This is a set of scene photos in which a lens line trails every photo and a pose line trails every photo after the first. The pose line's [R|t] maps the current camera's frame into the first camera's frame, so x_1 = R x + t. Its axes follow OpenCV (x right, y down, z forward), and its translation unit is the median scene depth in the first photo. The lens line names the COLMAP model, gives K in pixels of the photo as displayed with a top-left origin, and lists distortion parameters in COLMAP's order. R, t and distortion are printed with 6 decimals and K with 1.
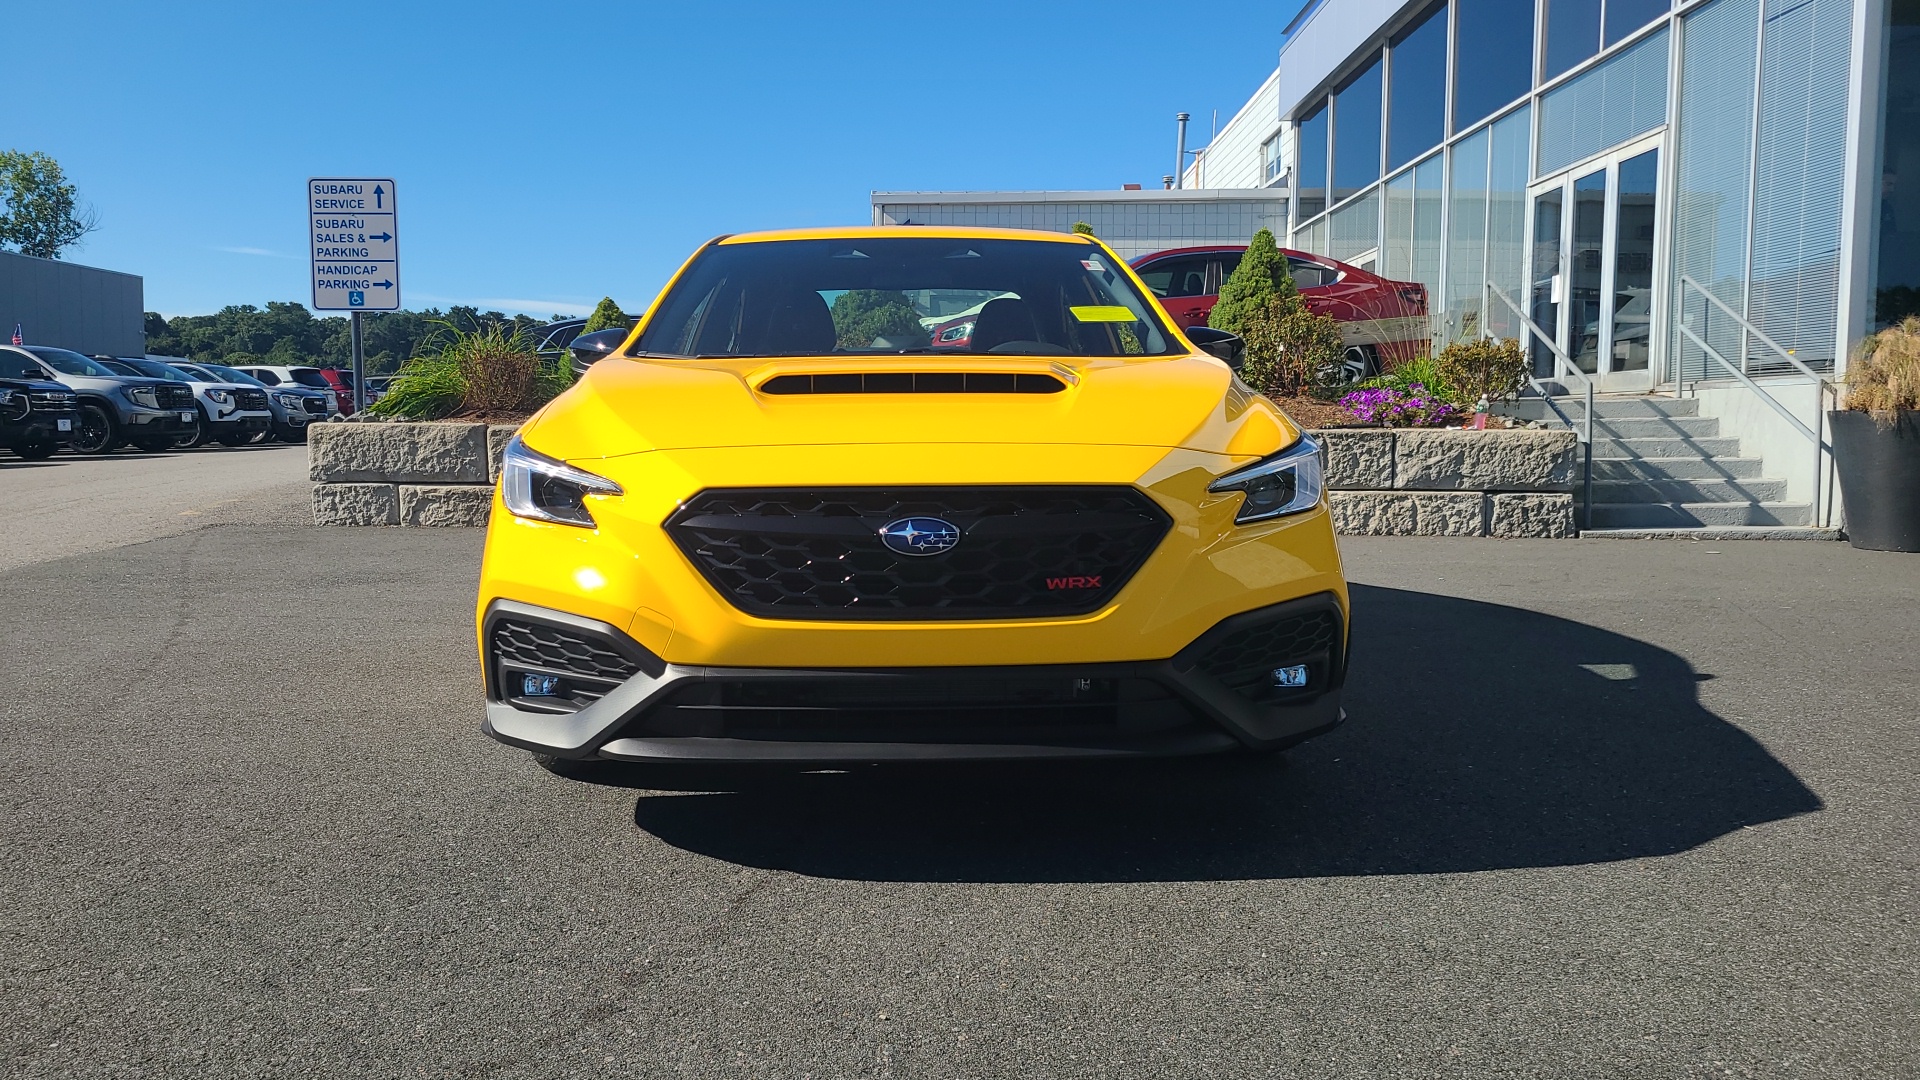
lens RADIAL K [[1434.5, 0, 930.4], [0, 1434.5, 535.8], [0, 0, 1]] dist [0.042592, -0.007770]
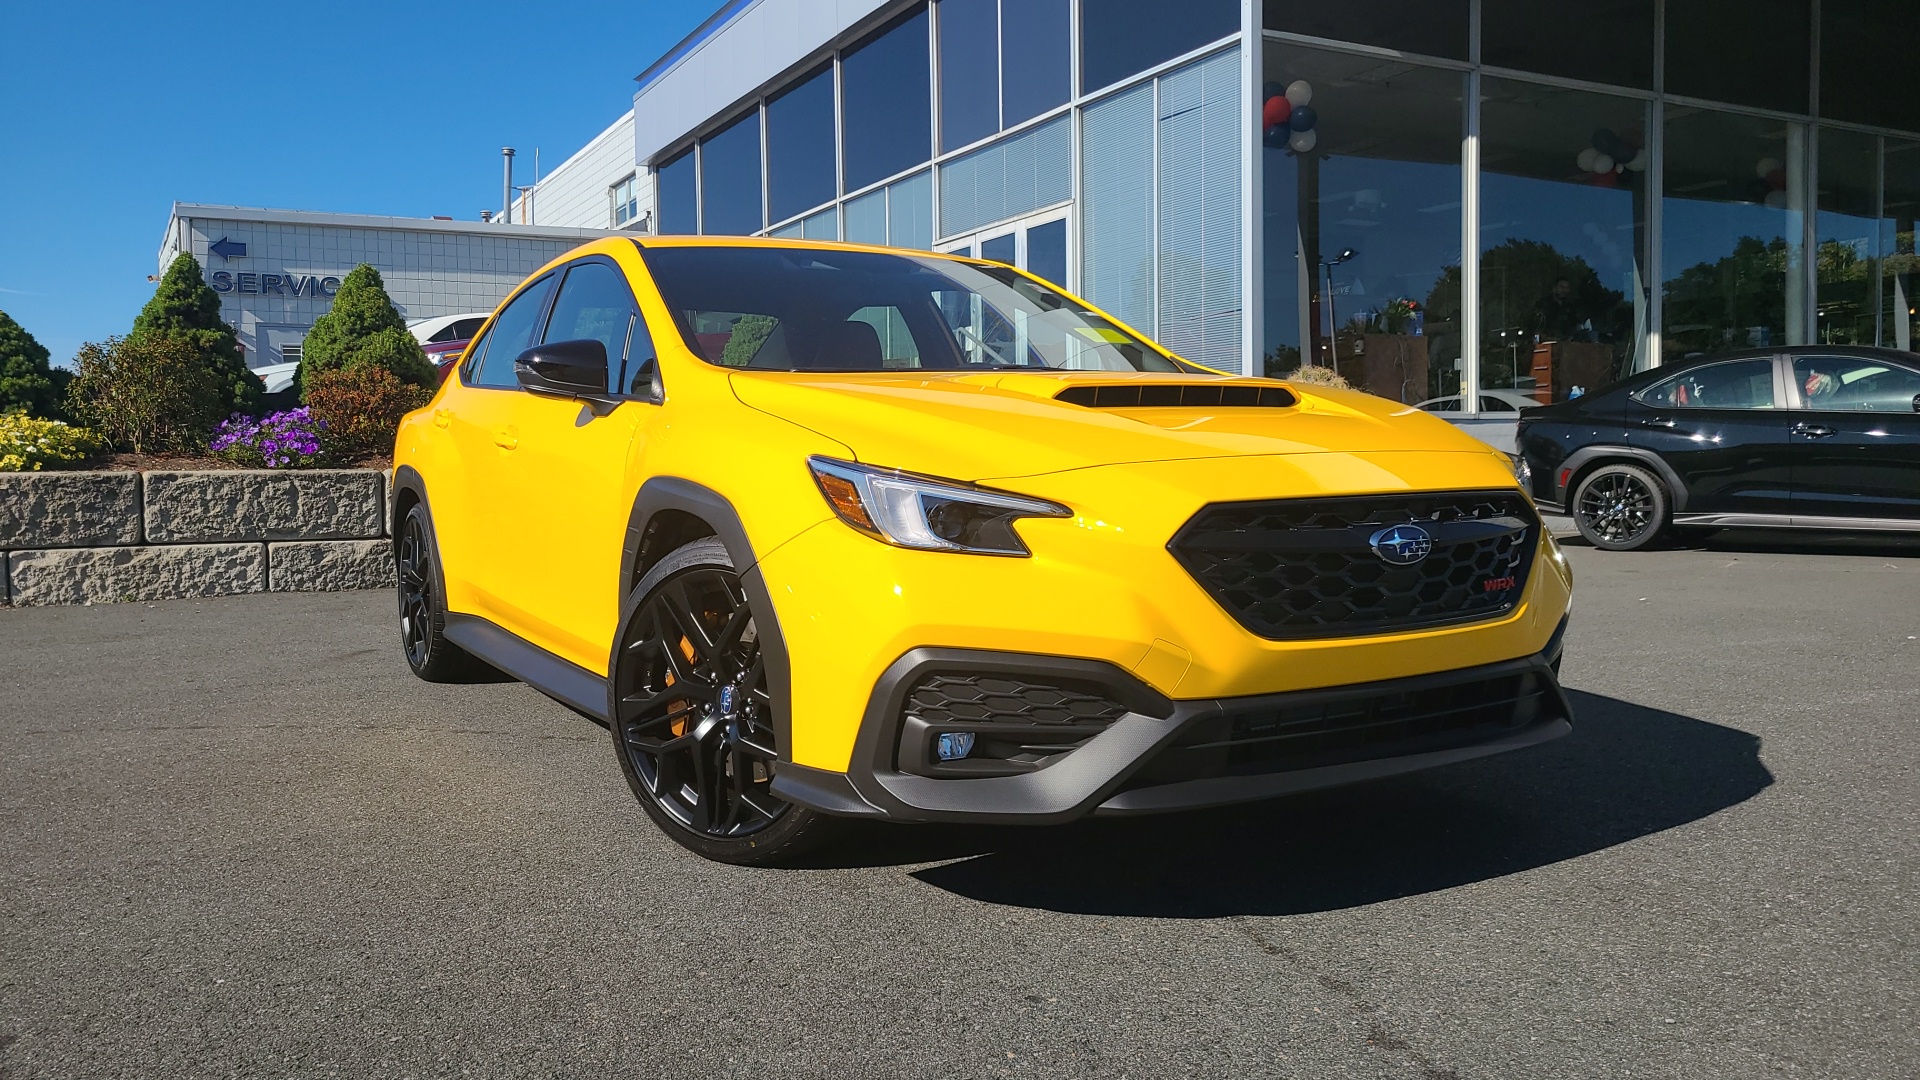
lens RADIAL K [[1434.5, 0, 930.4], [0, 1434.5, 535.8], [0, 0, 1]] dist [0.042592, -0.007770]
pose [[0.871025, -0.040188, 0.489591, -0.444036], [0.055330, 0.998332, -0.016489, -0.004244], [-0.488112, 0.041451, 0.871796, 0.171818]]
